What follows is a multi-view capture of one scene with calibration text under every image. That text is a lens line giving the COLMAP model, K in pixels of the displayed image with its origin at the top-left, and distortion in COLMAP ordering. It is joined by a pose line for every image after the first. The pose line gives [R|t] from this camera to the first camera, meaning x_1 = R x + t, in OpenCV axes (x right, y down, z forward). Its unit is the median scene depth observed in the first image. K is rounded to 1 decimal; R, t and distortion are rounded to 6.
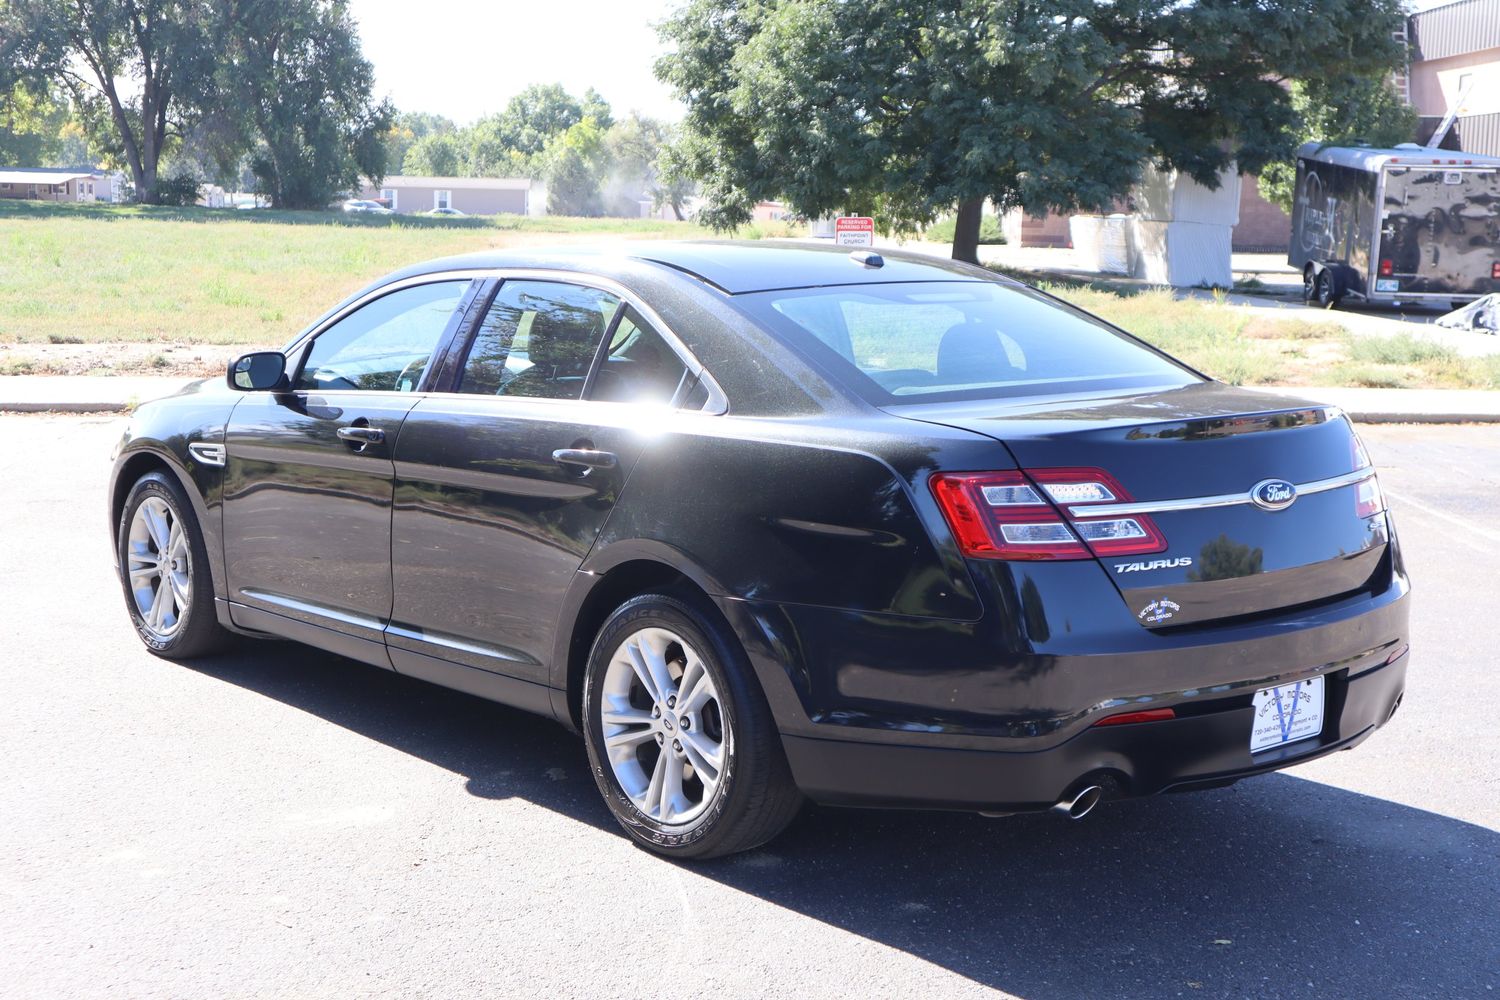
lens RADIAL K [[2018.5, 0, 712.1], [0, 2018.5, 480.3], [0, 0, 1]] dist [-0.079403, 0.432421]
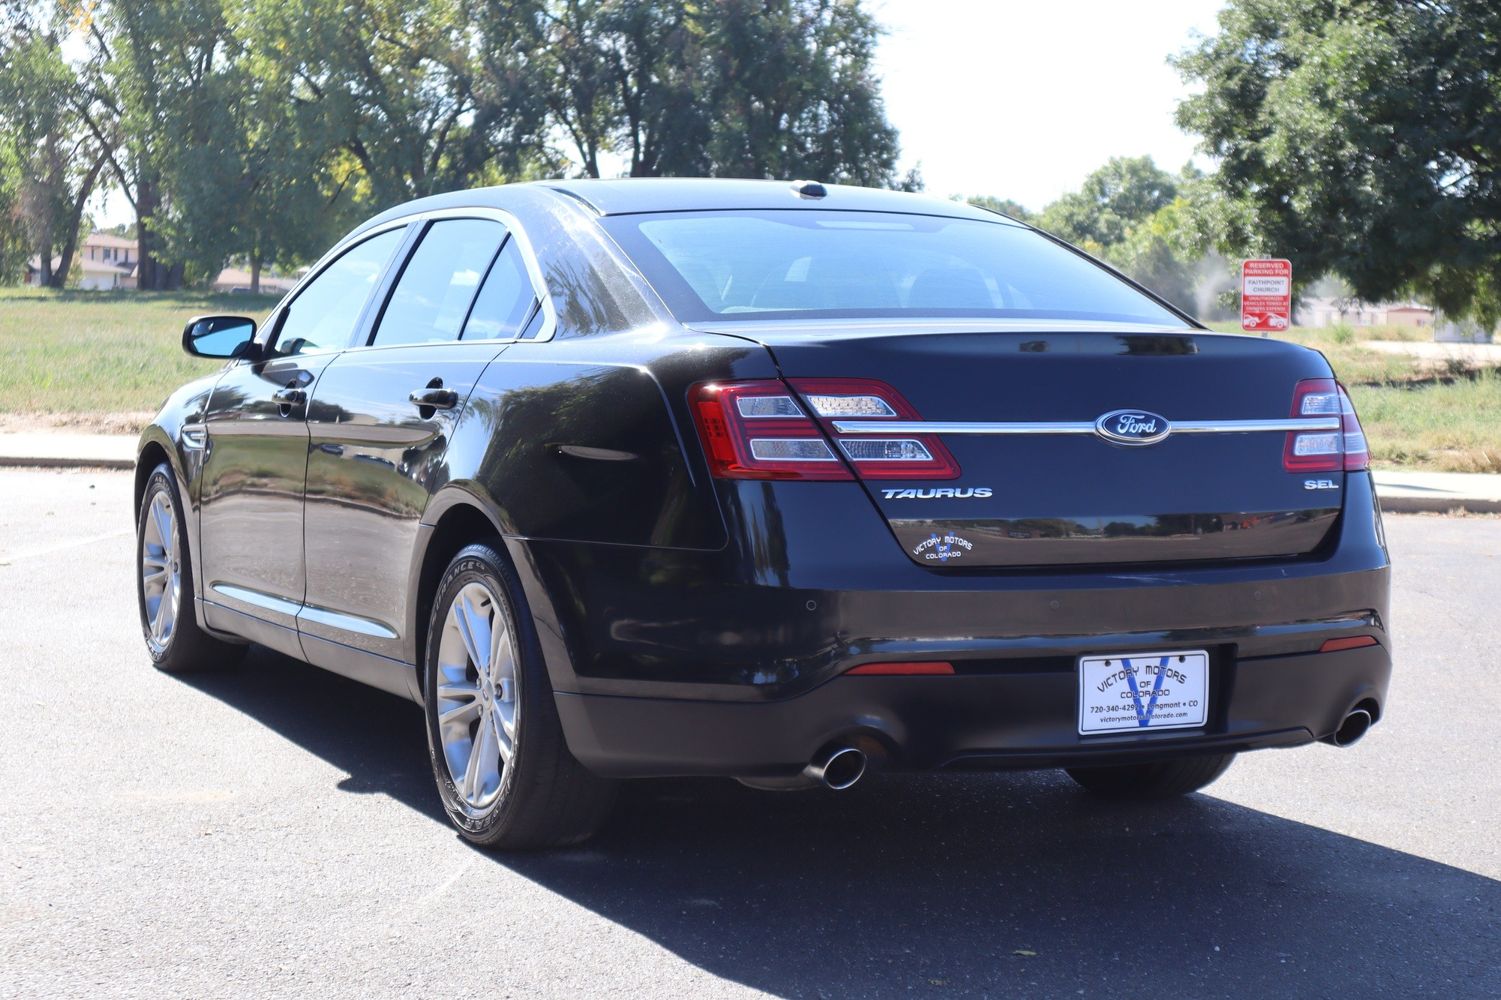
lens RADIAL K [[2557.1, 0, 750.5], [0, 2557.1, 500.0], [0, 0, 1]] dist [-0.007191, -0.080547]
pose [[0.968213, 0.021112, -0.249233, 0.278060], [-0.037940, 0.997298, -0.062910, 0.078132], [0.247232, 0.070366, 0.966398, -0.043072]]
